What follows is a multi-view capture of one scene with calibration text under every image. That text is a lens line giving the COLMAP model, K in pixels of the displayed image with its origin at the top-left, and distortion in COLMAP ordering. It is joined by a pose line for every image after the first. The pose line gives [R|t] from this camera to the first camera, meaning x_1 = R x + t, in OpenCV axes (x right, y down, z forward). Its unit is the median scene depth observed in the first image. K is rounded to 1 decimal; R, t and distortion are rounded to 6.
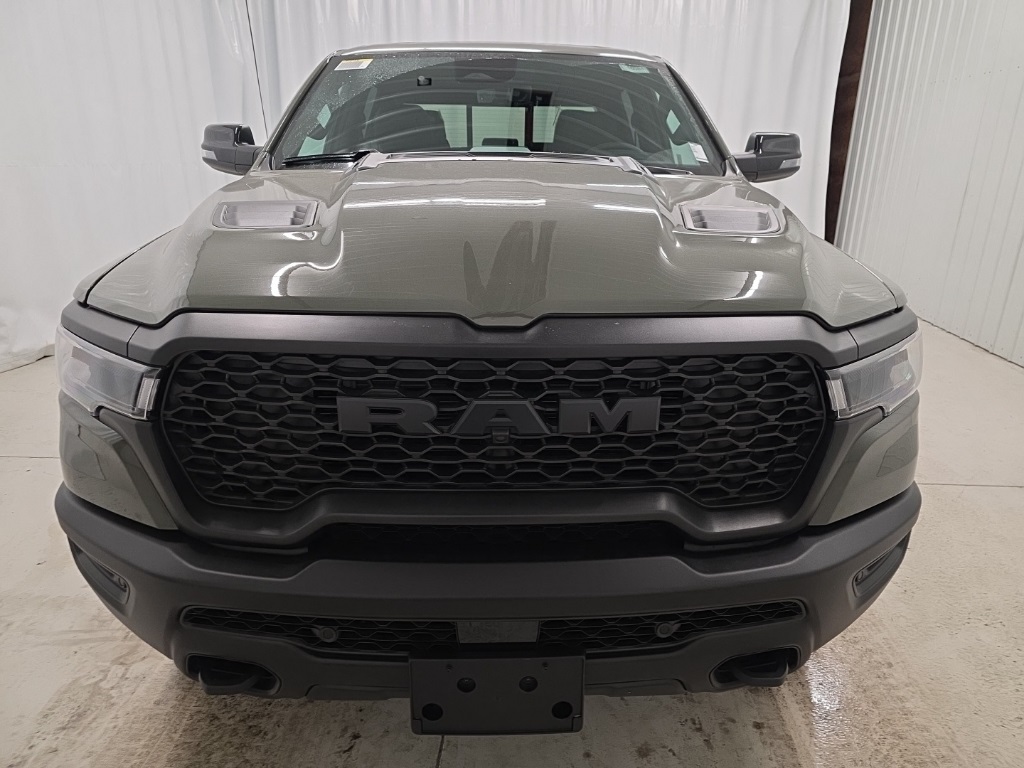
lens RADIAL K [[686.0, 0, 508.7], [0, 686.0, 386.2], [0, 0, 1]] dist [0.042143, -0.028108]
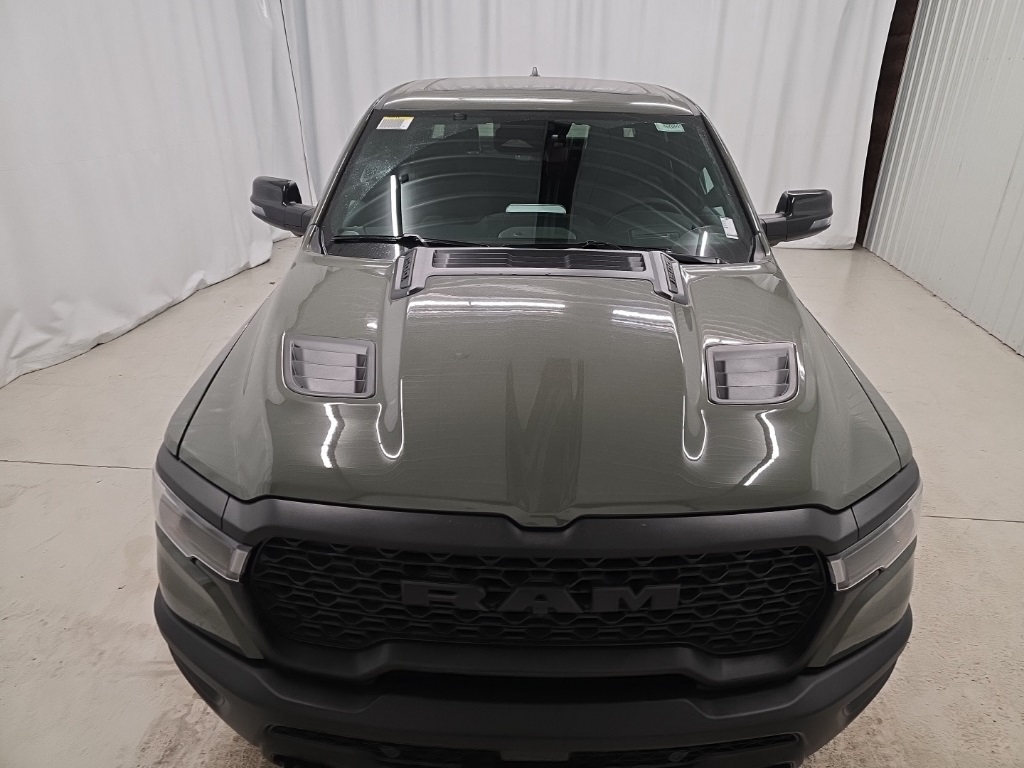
lens RADIAL K [[686.0, 0, 509.5], [0, 686.0, 377.1], [0, 0, 1]] dist [0.042143, -0.028108]
pose [[0.999343, 0.016976, -0.032029, -0.025910], [-0.013379, 0.993910, 0.109378, -0.350262], [0.033691, -0.108878, 0.993484, -0.092775]]
